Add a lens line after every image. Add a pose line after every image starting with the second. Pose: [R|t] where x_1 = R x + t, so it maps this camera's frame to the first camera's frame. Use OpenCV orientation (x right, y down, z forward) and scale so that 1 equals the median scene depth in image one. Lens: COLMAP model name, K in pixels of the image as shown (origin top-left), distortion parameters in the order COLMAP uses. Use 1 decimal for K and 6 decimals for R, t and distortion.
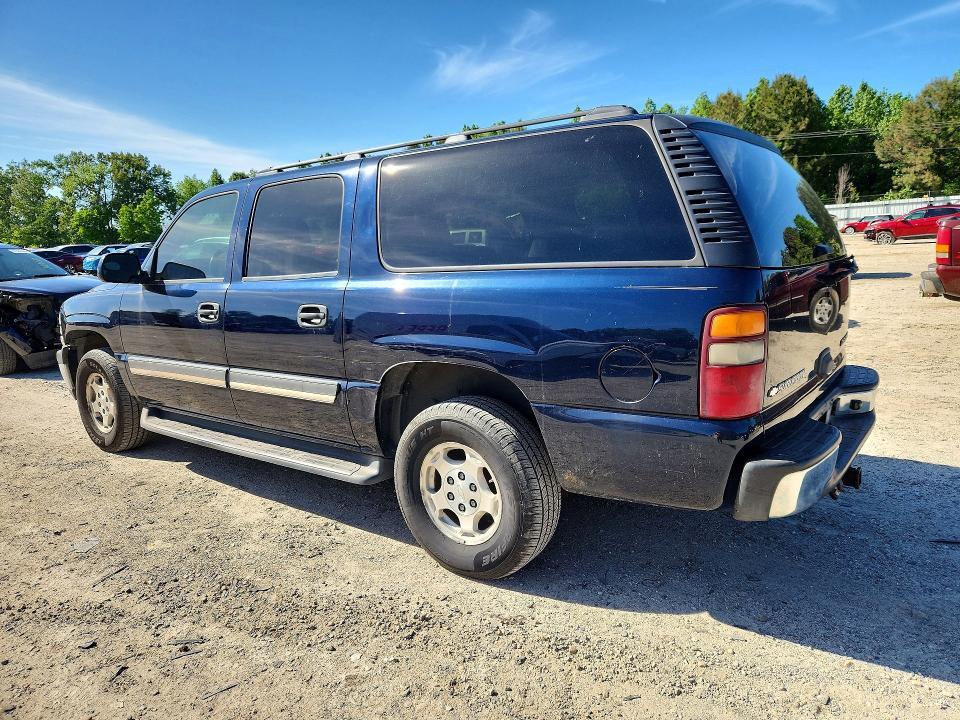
lens RADIAL K [[648.6, 0, 486.2], [0, 648.6, 358.4], [0, 0, 1]] dist [0.032207, -0.019686]
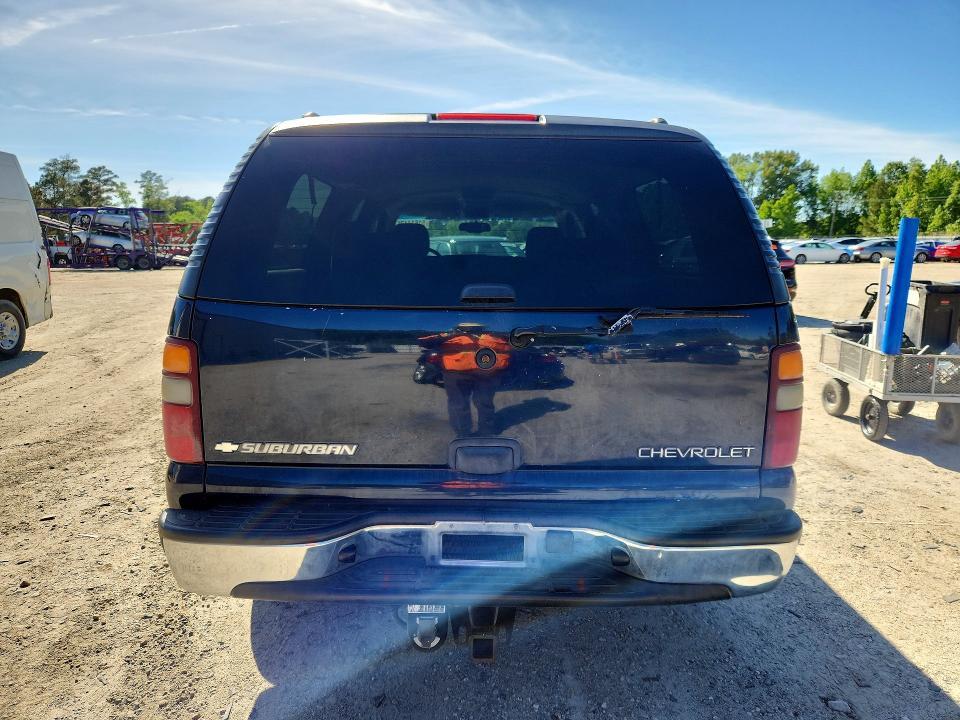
lens RADIAL K [[648.6, 0, 484.4], [0, 648.6, 357.7], [0, 0, 1]] dist [0.032207, -0.019686]
pose [[0.609240, 0.174412, -0.773567, 1.194775], [-0.169176, 0.981642, 0.088087, -0.183785], [0.774729, 0.077203, 0.627562, 0.675037]]
